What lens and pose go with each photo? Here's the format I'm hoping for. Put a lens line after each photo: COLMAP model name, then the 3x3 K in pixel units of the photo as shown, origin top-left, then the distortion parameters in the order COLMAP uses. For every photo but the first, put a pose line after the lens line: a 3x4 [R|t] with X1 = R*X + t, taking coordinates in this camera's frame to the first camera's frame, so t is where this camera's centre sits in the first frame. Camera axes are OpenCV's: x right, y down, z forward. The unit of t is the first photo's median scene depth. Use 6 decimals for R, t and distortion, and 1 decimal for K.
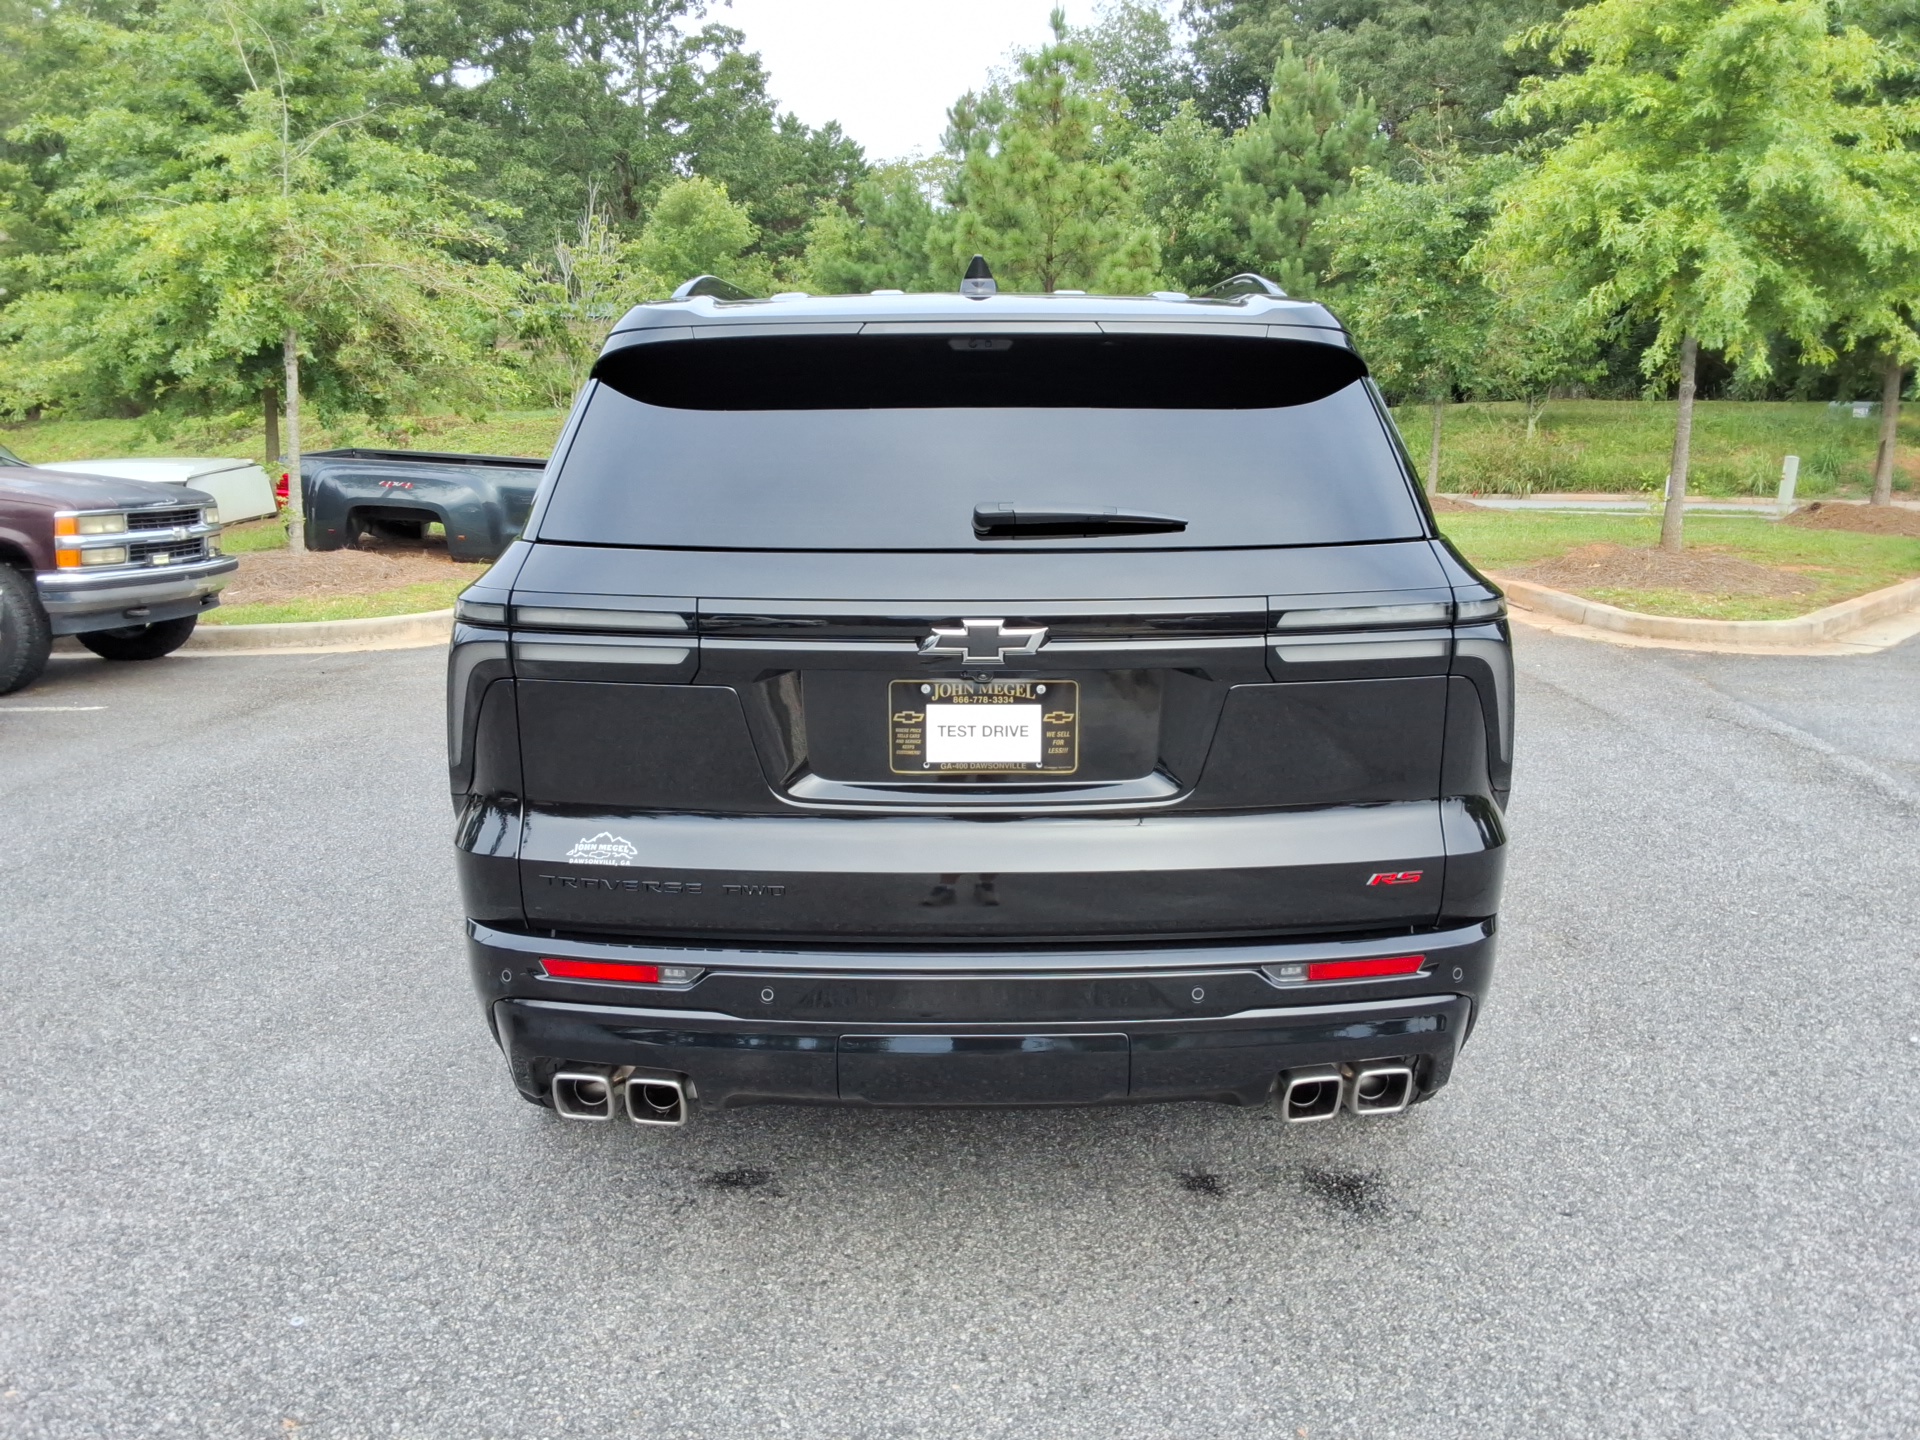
lens RADIAL K [[1545.1, 0, 971.7], [0, 1545.1, 706.9], [0, 0, 1]] dist [0.094562, -0.147458]
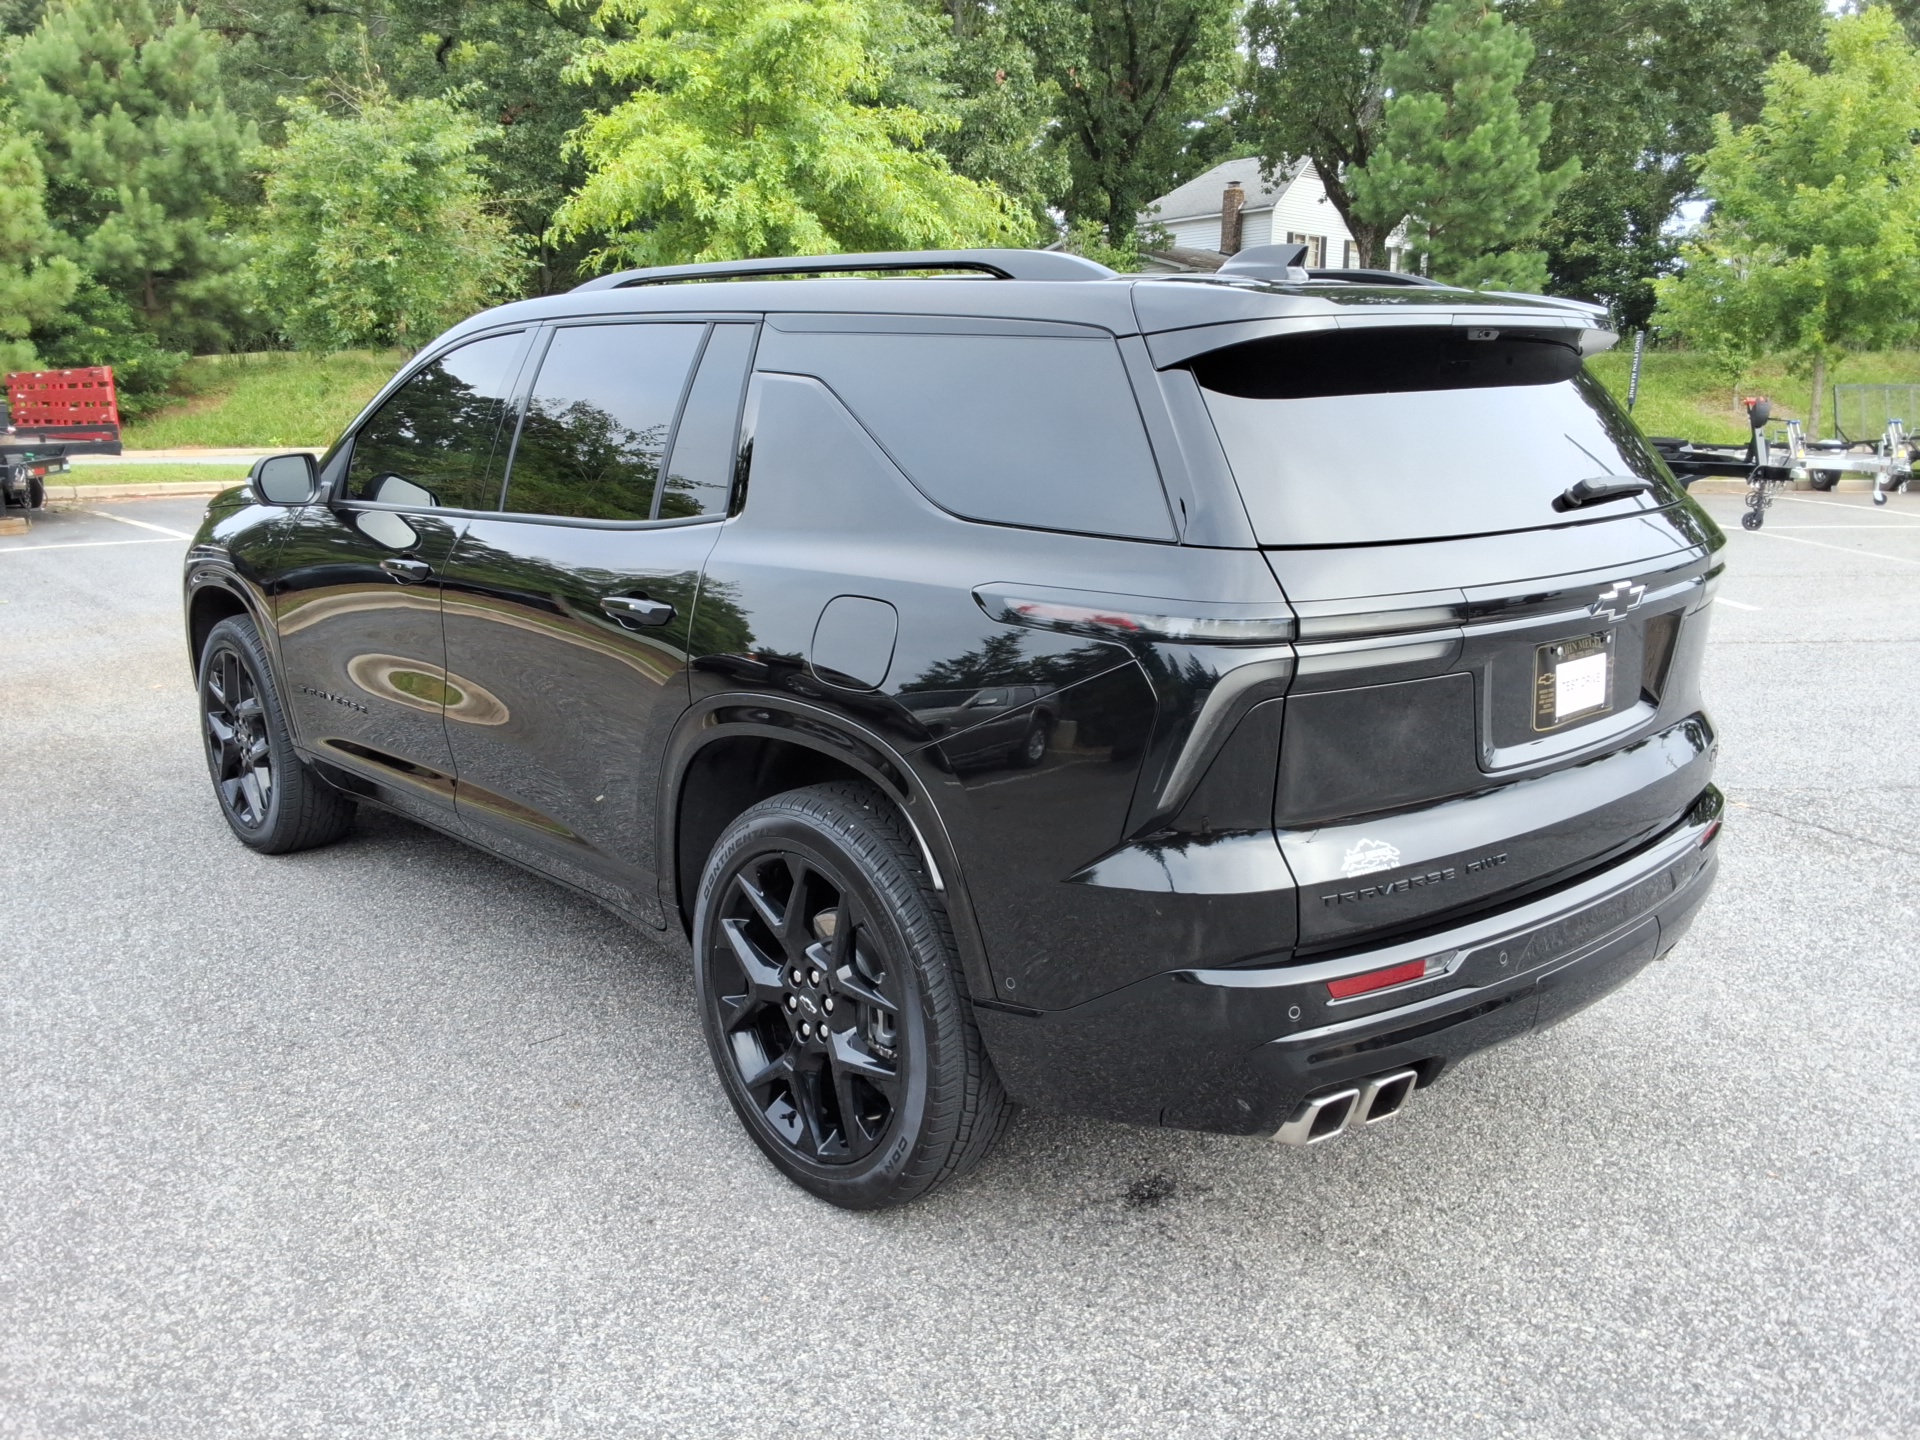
lens RADIAL K [[1545.1, 0, 971.5], [0, 1545.1, 706.1], [0, 0, 1]] dist [0.094562, -0.147458]
pose [[0.733700, -0.141847, 0.664502, -0.323092], [0.120849, 0.989616, 0.077813, -0.032773], [-0.668640, 0.023213, 0.743224, 0.135072]]
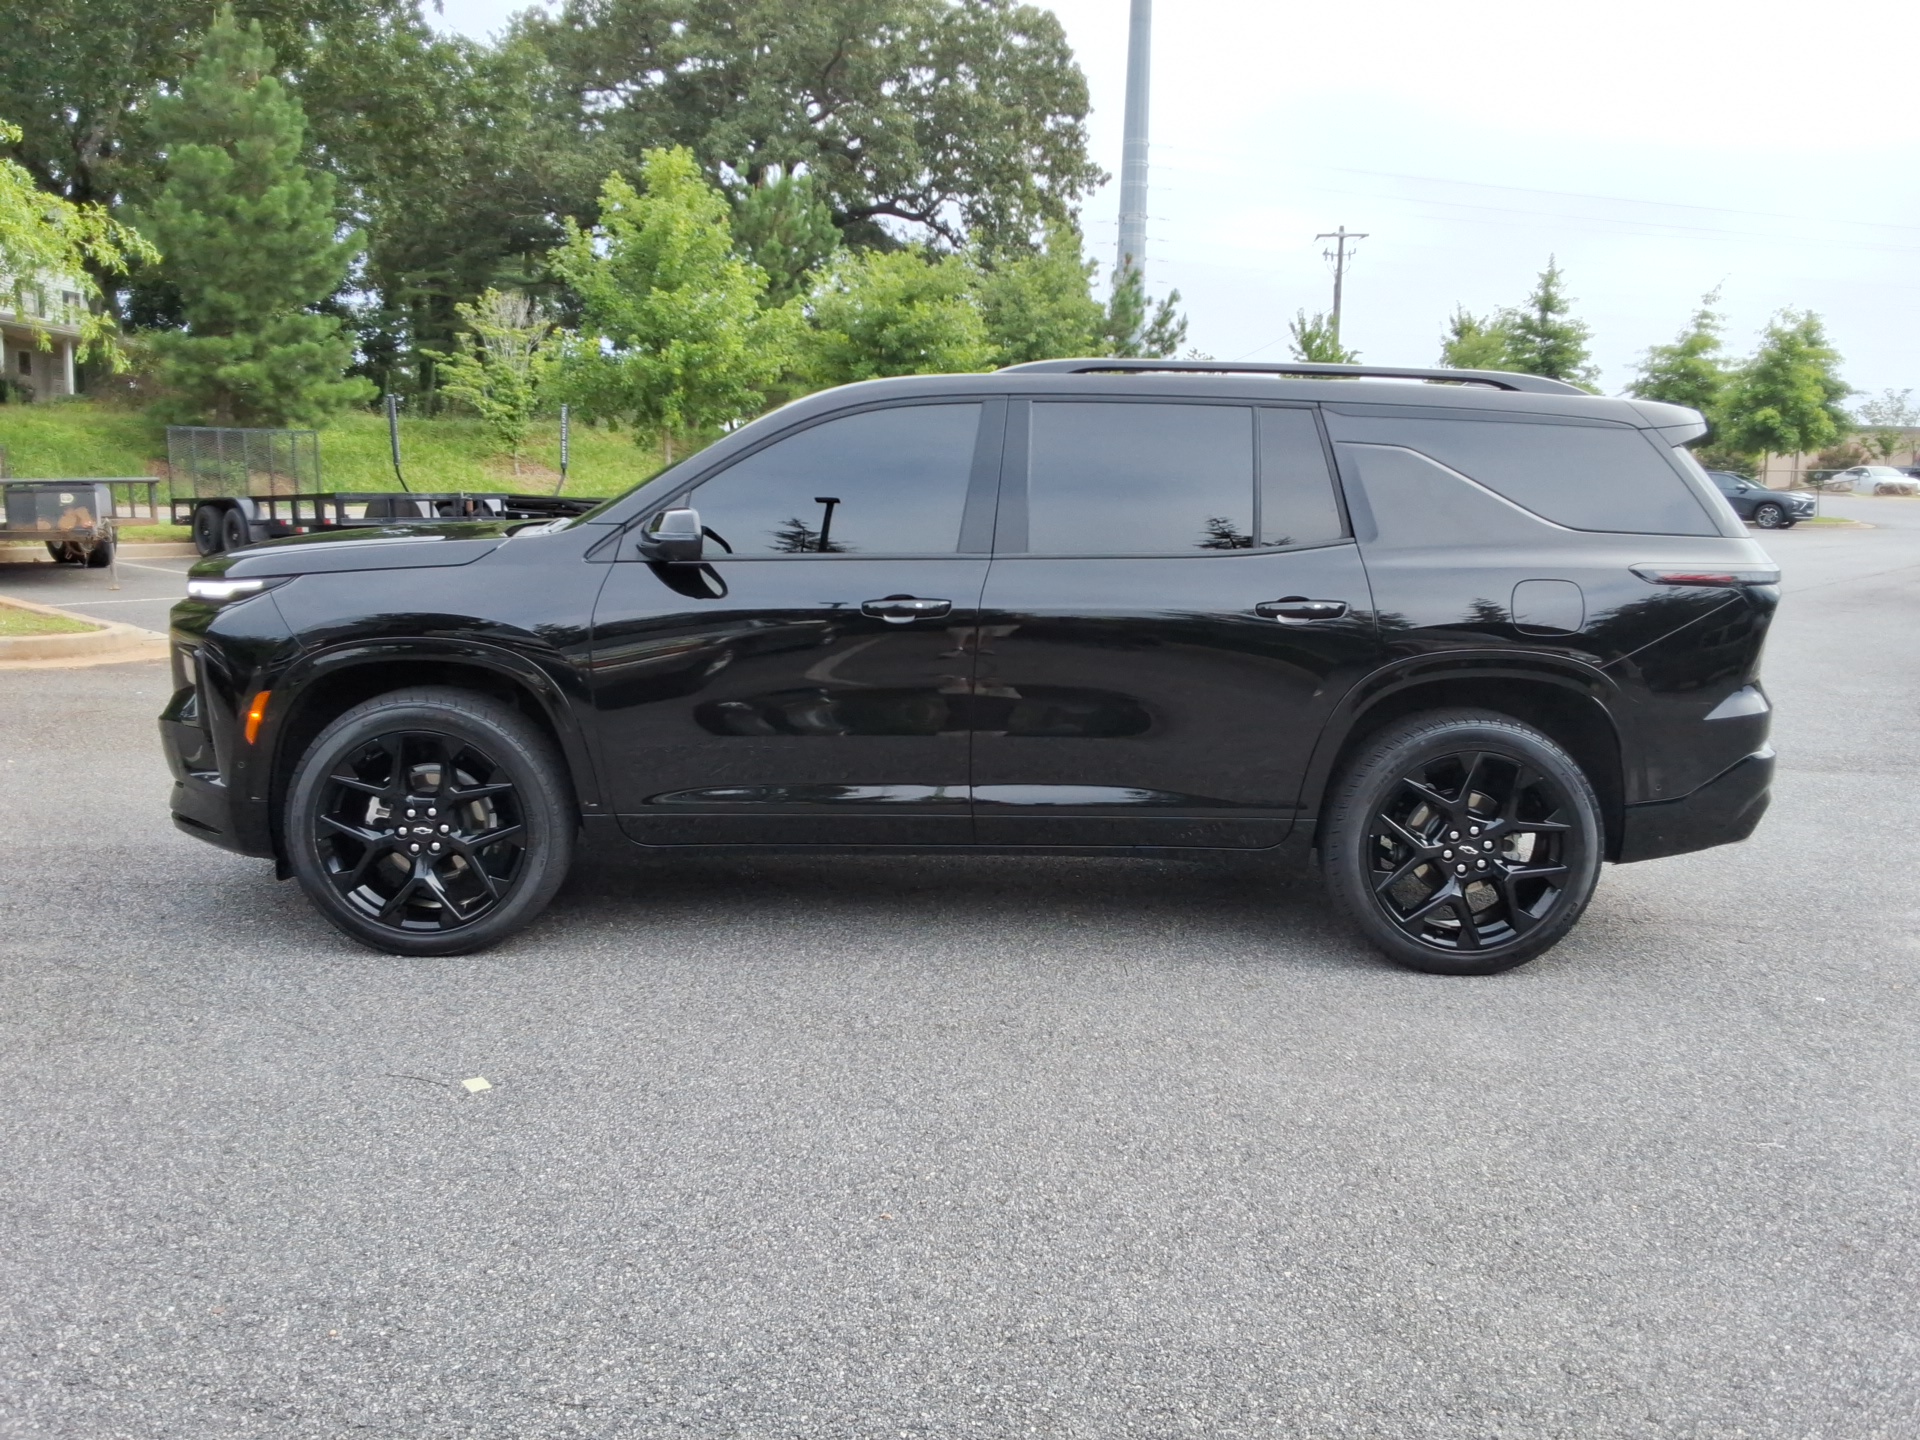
lens RADIAL K [[1545.1, 0, 955.7], [0, 1545.1, 708.7], [0, 0, 1]] dist [0.094562, -0.147458]
pose [[0.002897, -0.159954, 0.987120, -0.664838], [0.149044, 0.976168, 0.157742, -0.105176], [-0.988826, 0.146667, 0.026669, 0.589055]]
